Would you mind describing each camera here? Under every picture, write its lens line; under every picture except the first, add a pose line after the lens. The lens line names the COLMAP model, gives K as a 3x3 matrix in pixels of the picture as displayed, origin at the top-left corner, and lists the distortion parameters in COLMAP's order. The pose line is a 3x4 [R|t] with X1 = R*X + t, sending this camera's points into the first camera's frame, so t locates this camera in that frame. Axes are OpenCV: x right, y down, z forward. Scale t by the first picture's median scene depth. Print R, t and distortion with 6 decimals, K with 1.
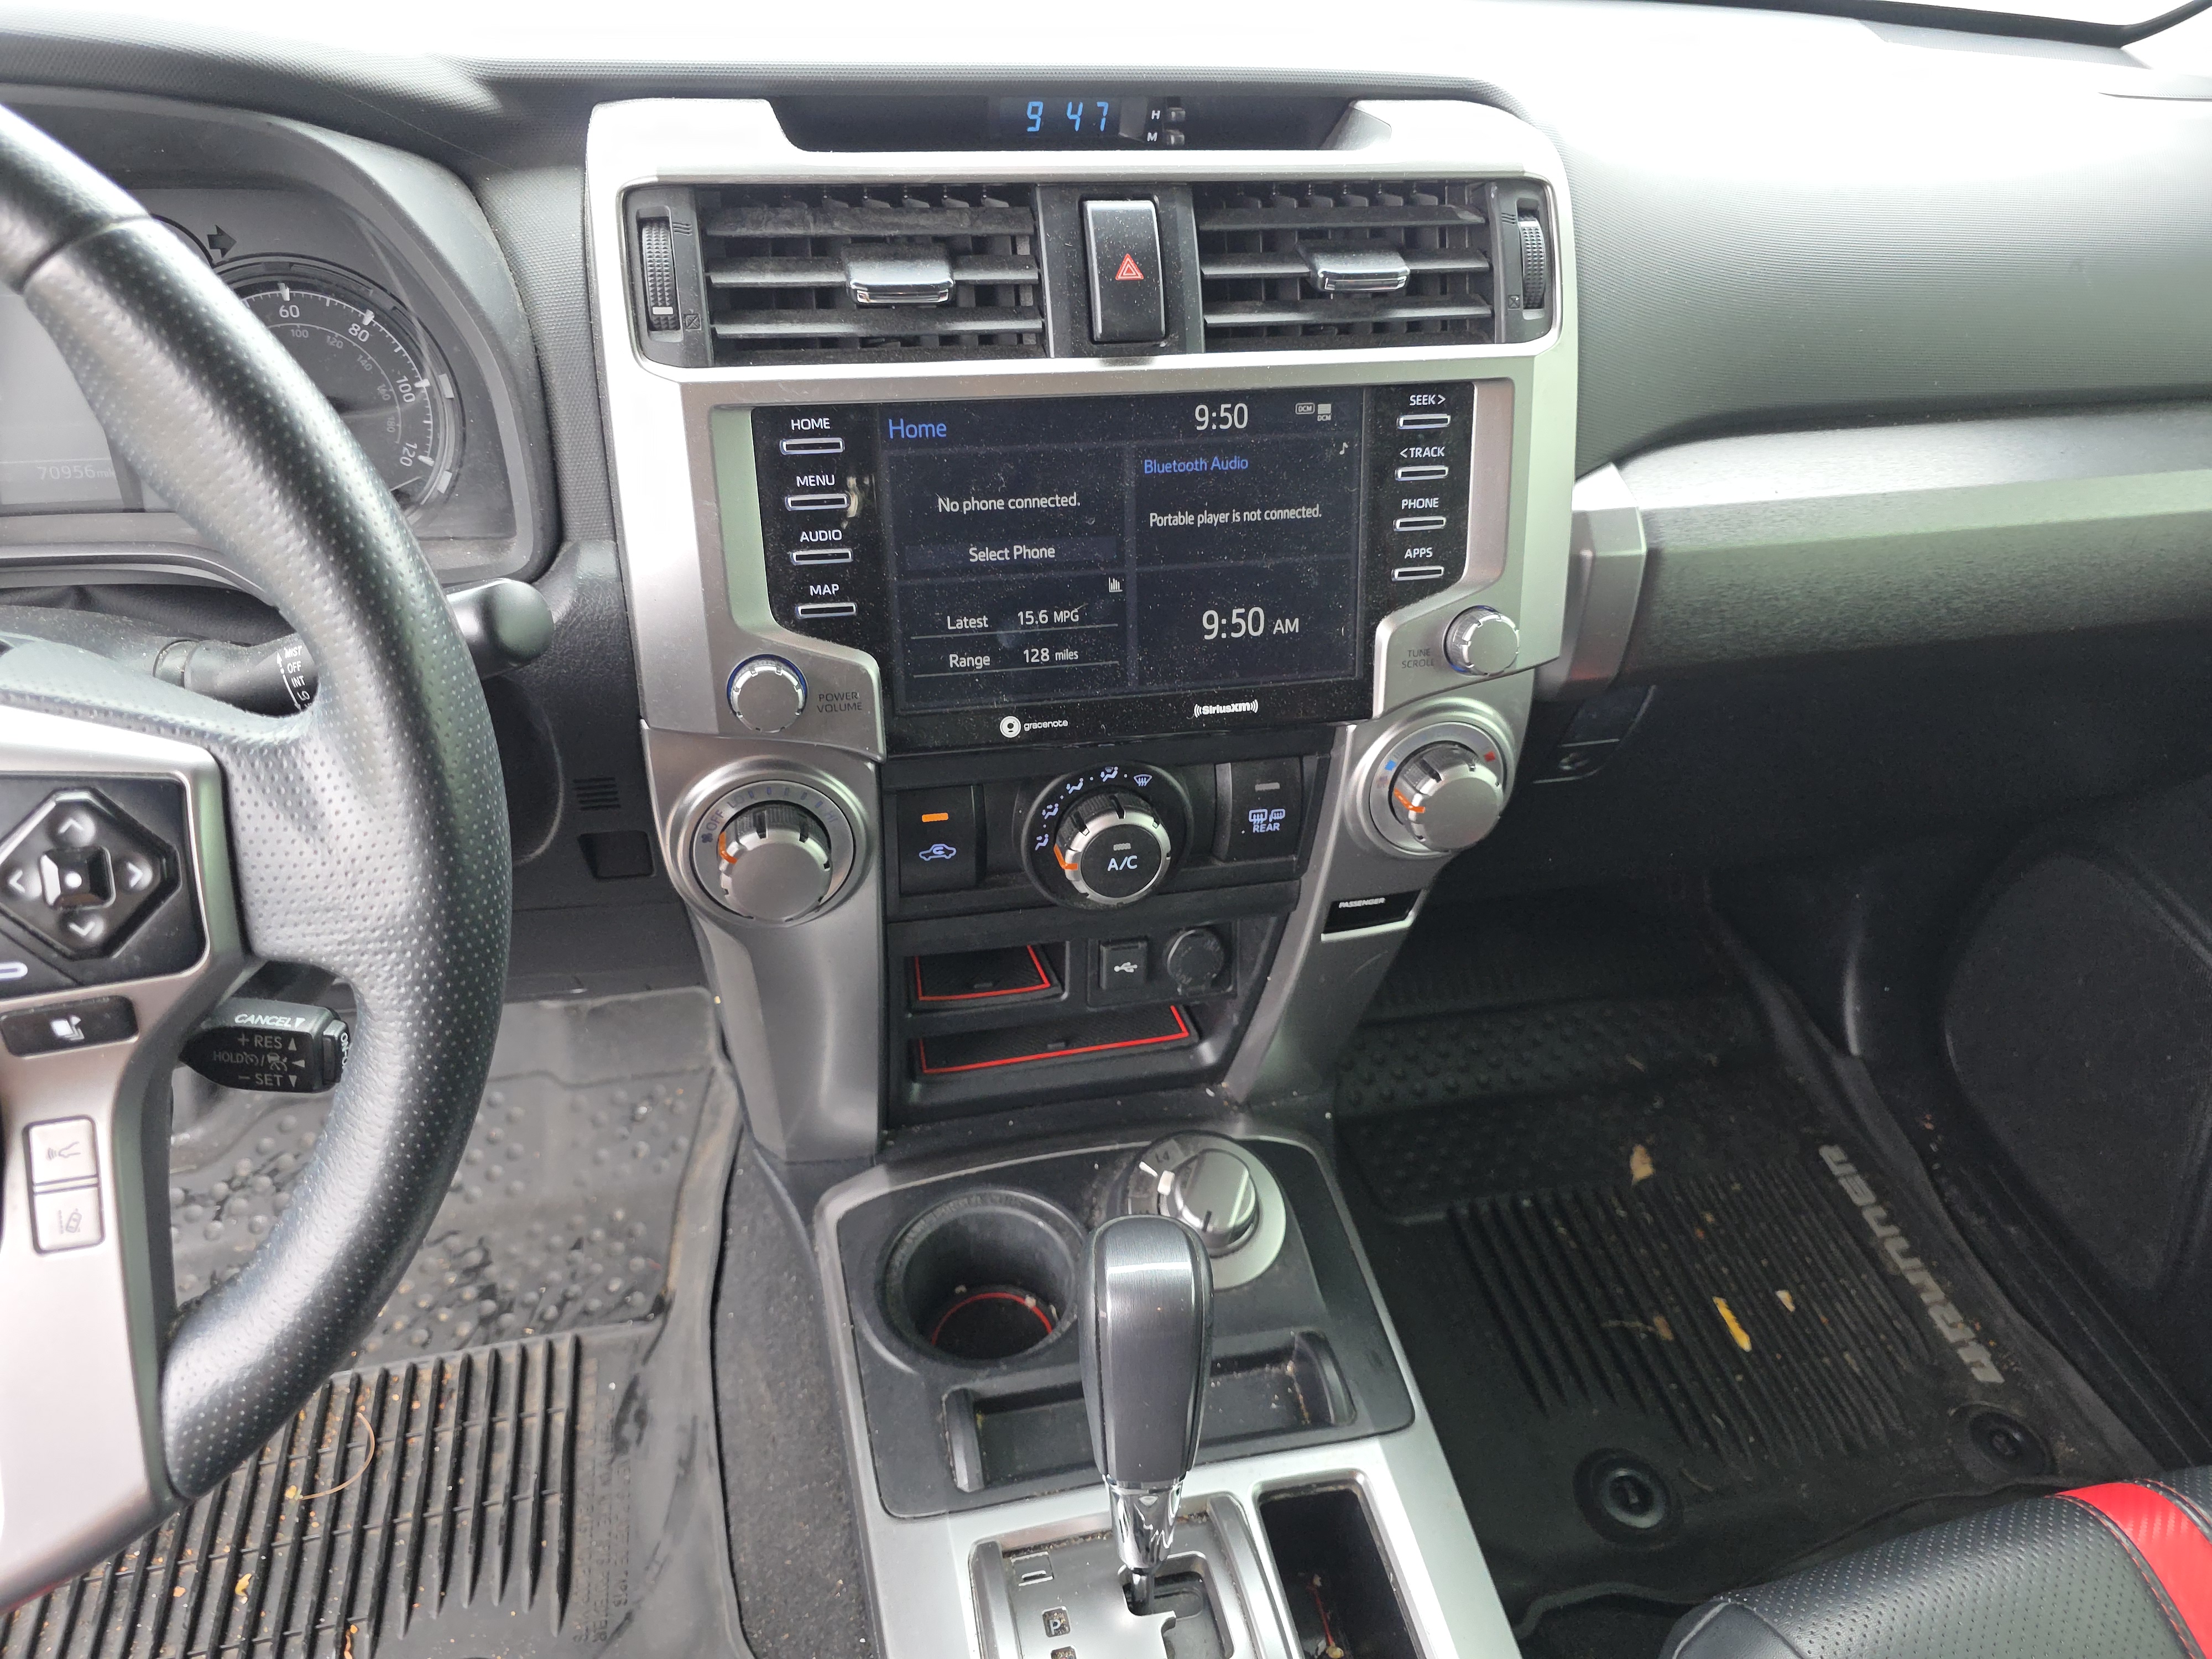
lens RADIAL K [[1540.5, 0, 1125.7], [0, 1540.5, 786.5], [0, 0, 1]] dist [0.076305, -0.113280]
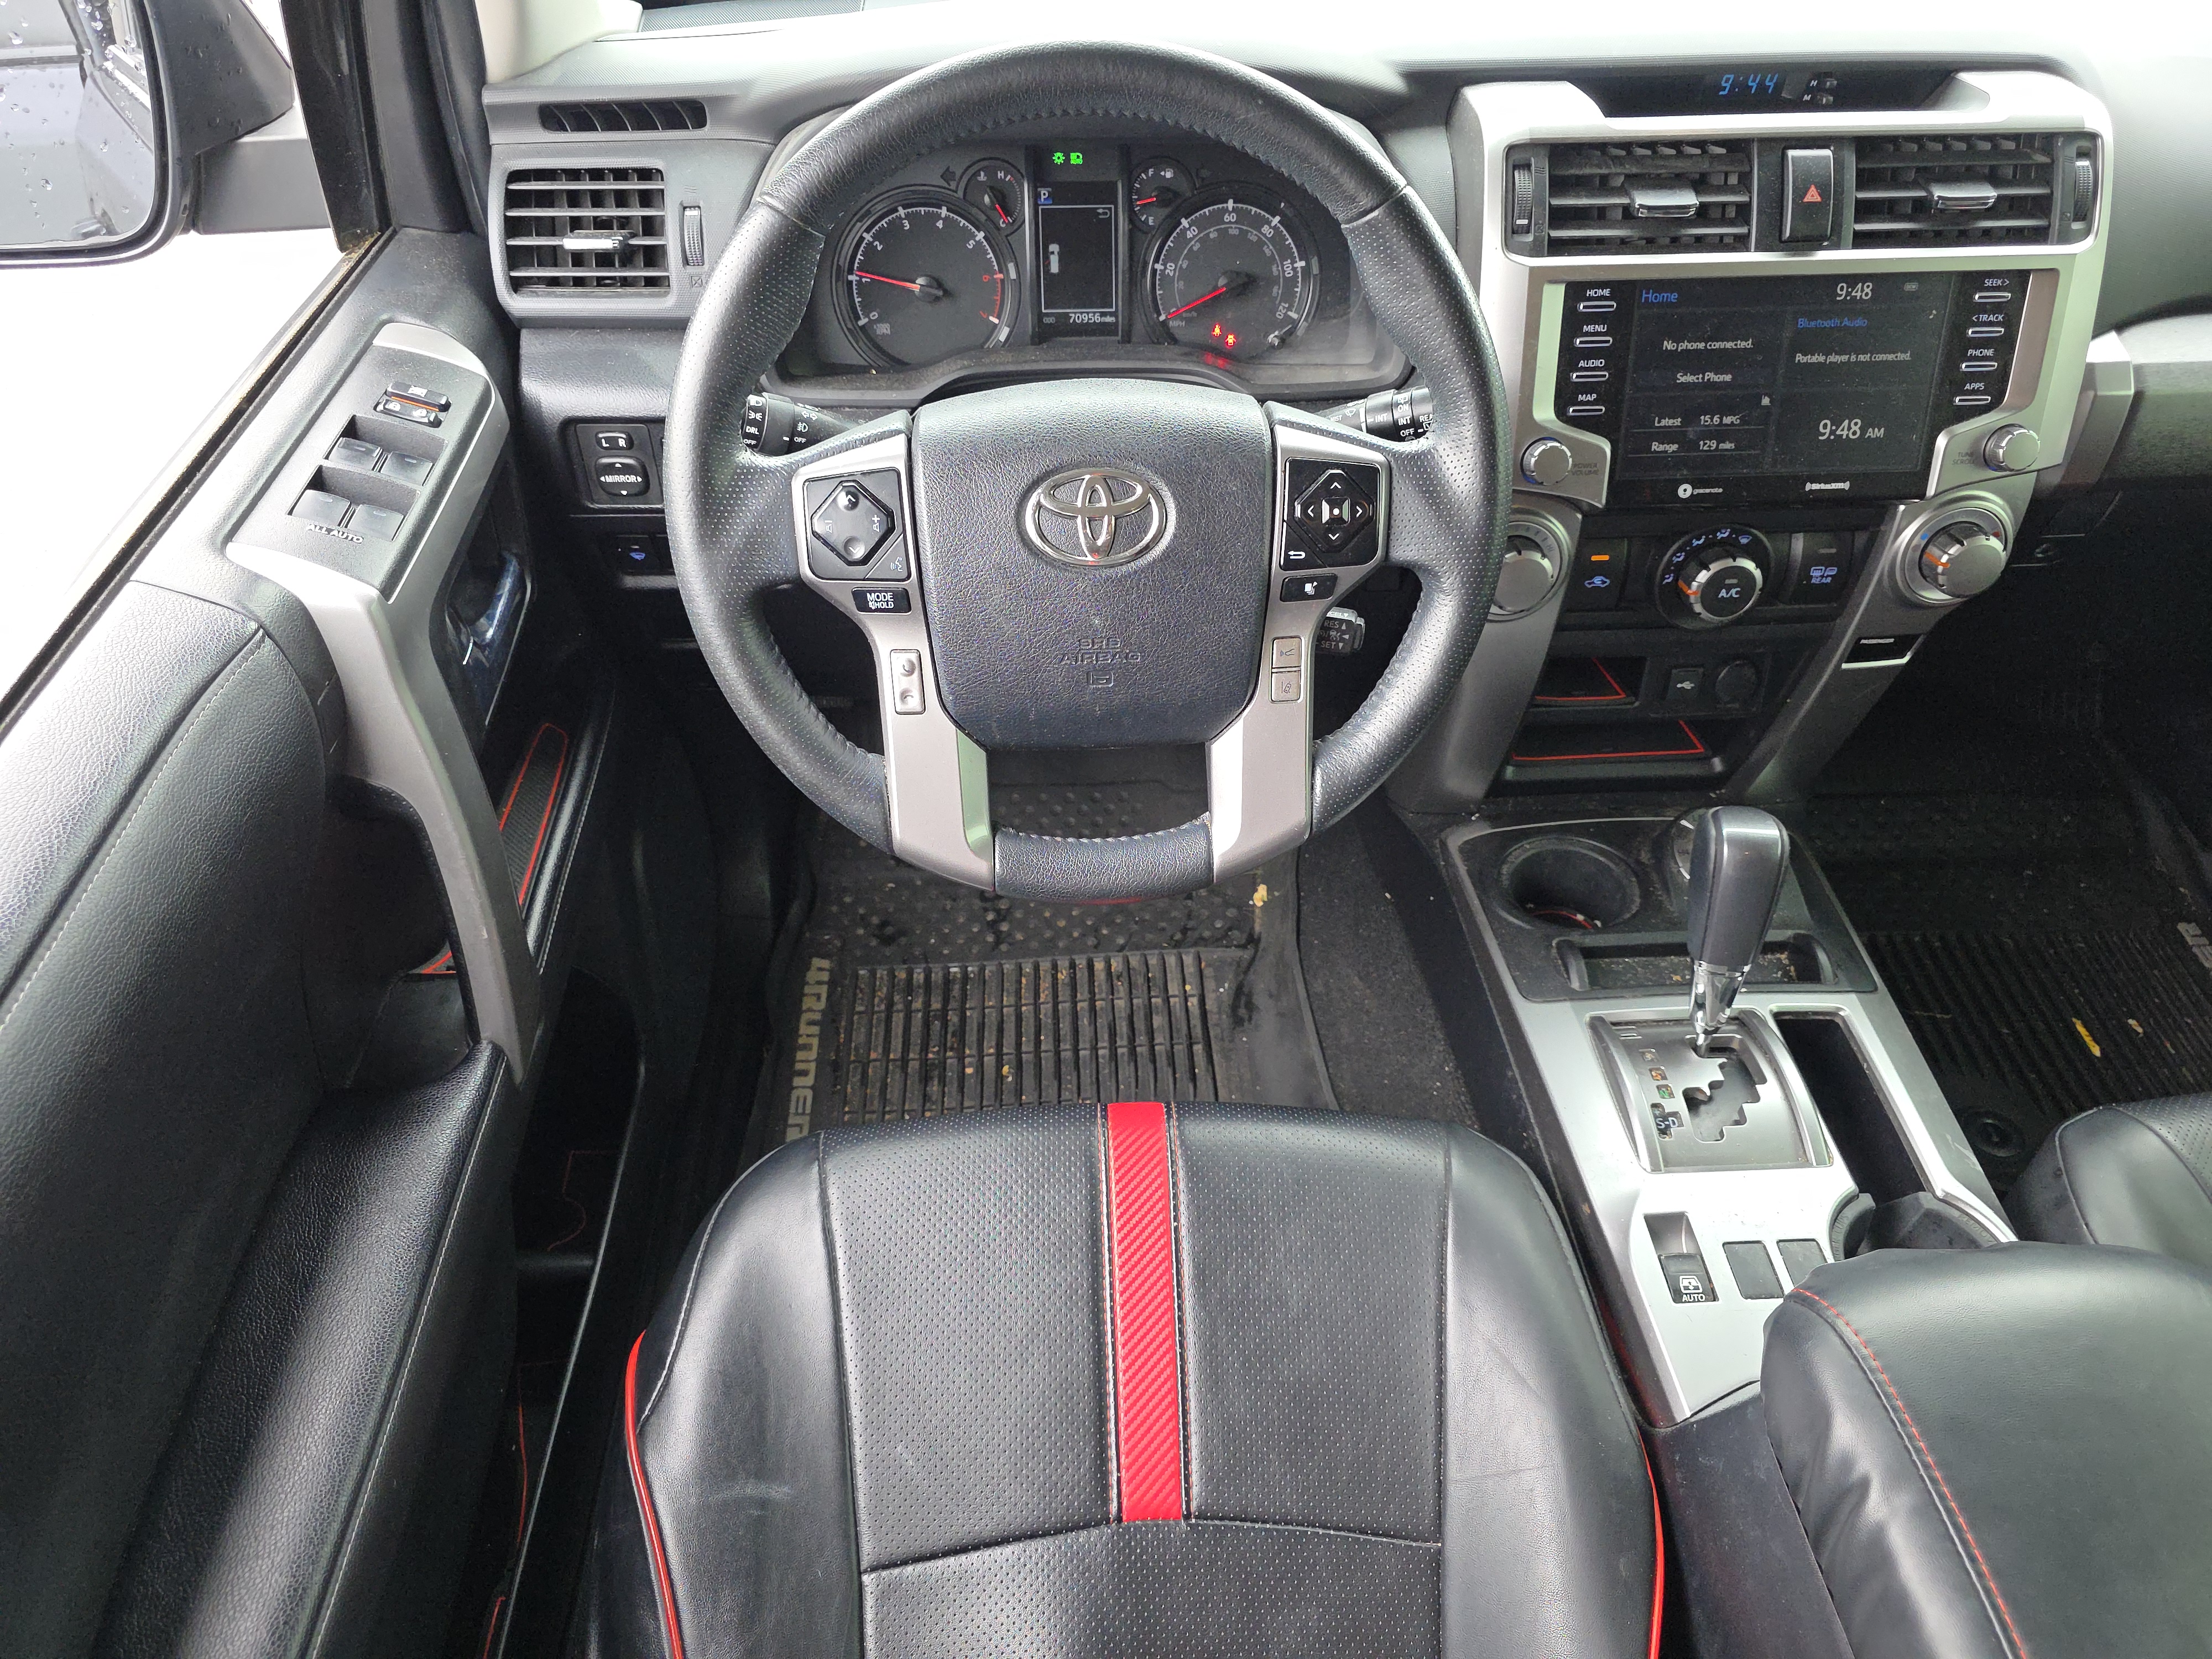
lens RADIAL K [[1548.4, 0, 1106.0], [0, 1548.4, 829.5], [0, 0, 1]] dist [0.033551, -0.034834]
pose [[0.981661, 0.078114, -0.173895, -0.353950], [-0.060105, 0.992491, 0.106533, 0.171360], [0.180911, -0.094127, 0.978985, -0.701616]]
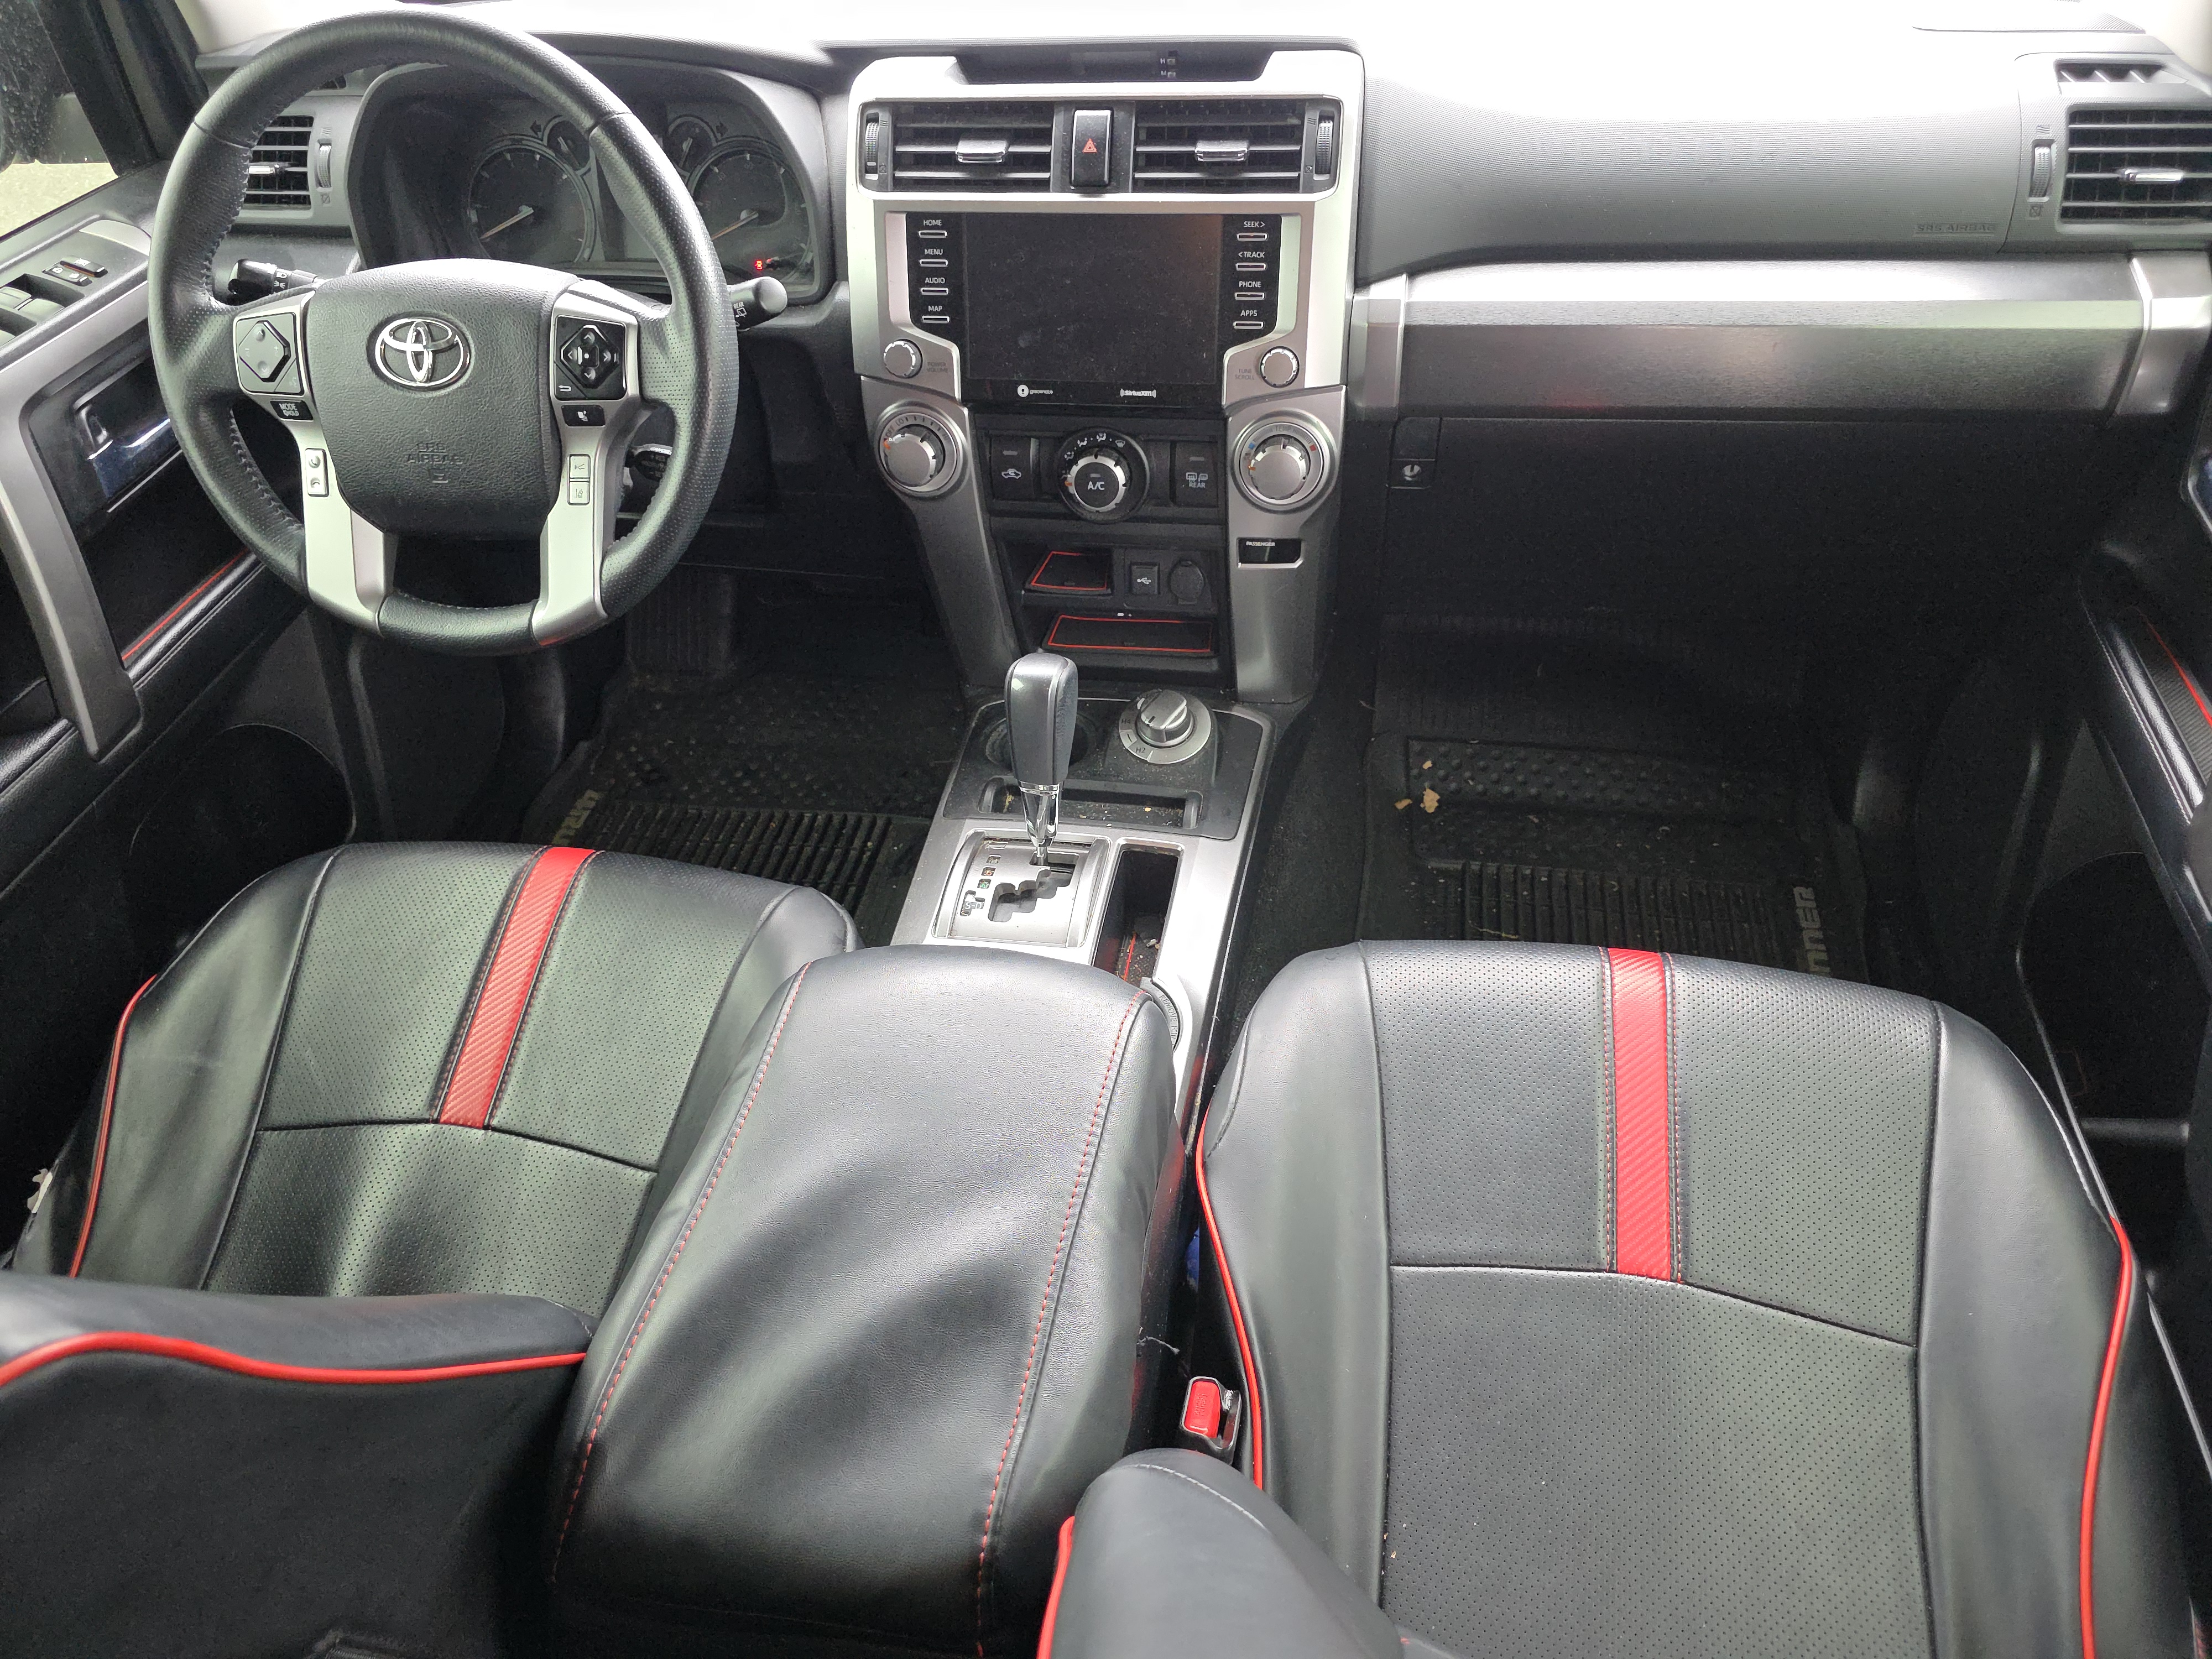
lens RADIAL K [[1517.1, 0, 1106.0], [0, 1517.1, 829.5], [0, 0, 1]] dist [0.039453, -0.043883]
pose [[0.917412, 0.172403, -0.358653, 0.802999], [-0.143466, 0.983961, 0.106011, 0.286267], [0.371177, -0.045801, 0.927432, -0.761782]]
